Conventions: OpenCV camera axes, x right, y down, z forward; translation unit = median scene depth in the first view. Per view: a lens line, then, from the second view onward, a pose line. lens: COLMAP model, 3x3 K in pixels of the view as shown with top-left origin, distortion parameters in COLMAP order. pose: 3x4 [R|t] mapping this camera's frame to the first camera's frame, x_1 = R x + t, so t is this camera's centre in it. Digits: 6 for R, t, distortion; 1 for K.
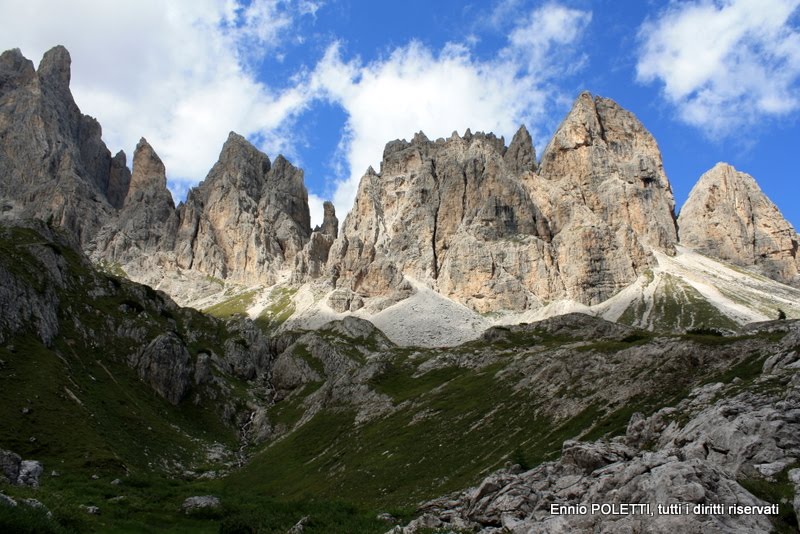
lens RADIAL K [[663.8, 0, 400.0], [0, 663.8, 267.0], [0, 0, 1]] dist [-0.168923, 0.159465]
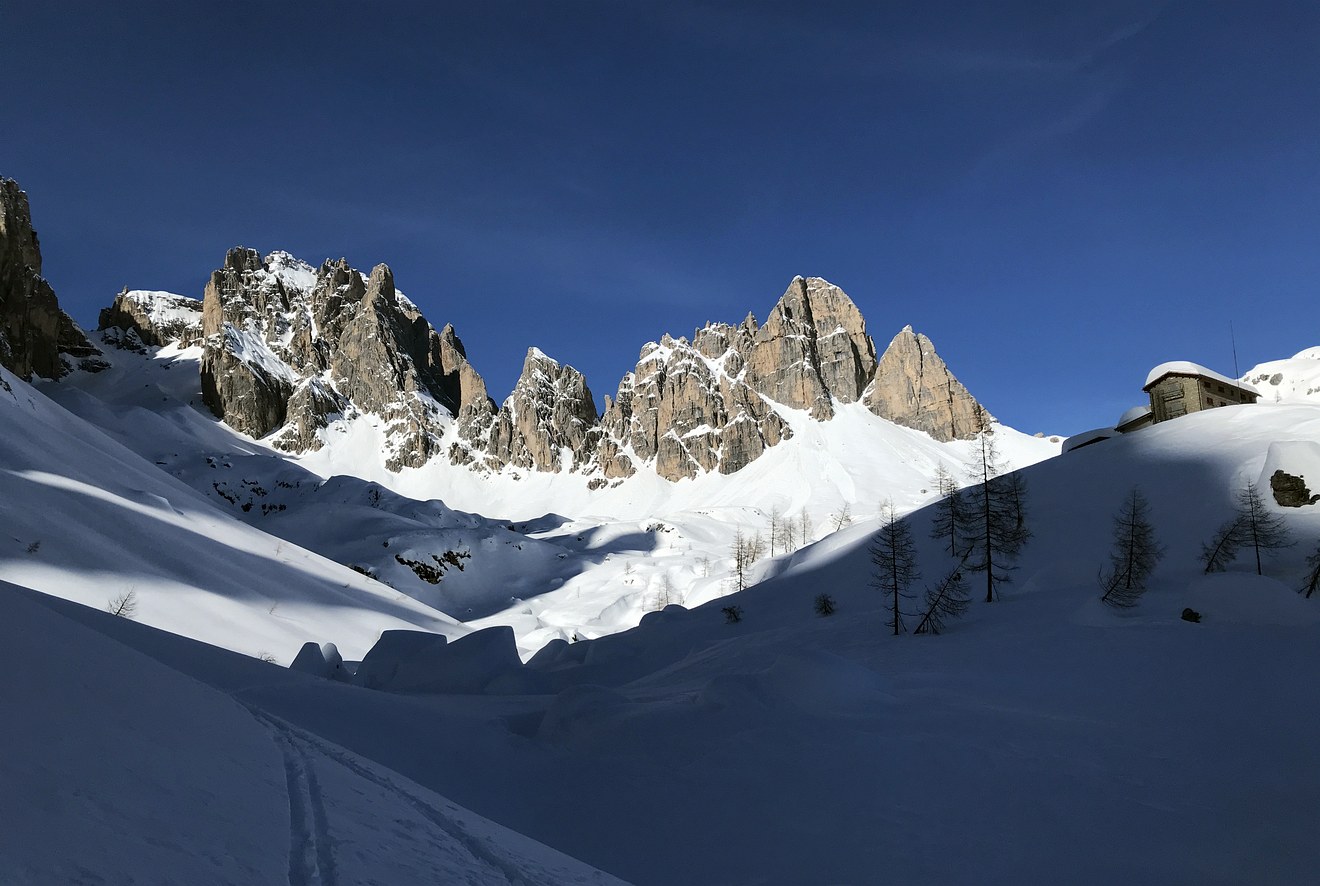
lens RADIAL K [[1022.3, 0, 660.0], [0, 1022.3, 443.0], [0, 0, 1]] dist [0.002724, 0.000165]
pose [[0.966179, -0.112825, -0.231882, 0.506840], [0.134979, 0.987453, 0.081957, -0.178452], [0.219726, -0.110484, 0.969285, -1.063525]]
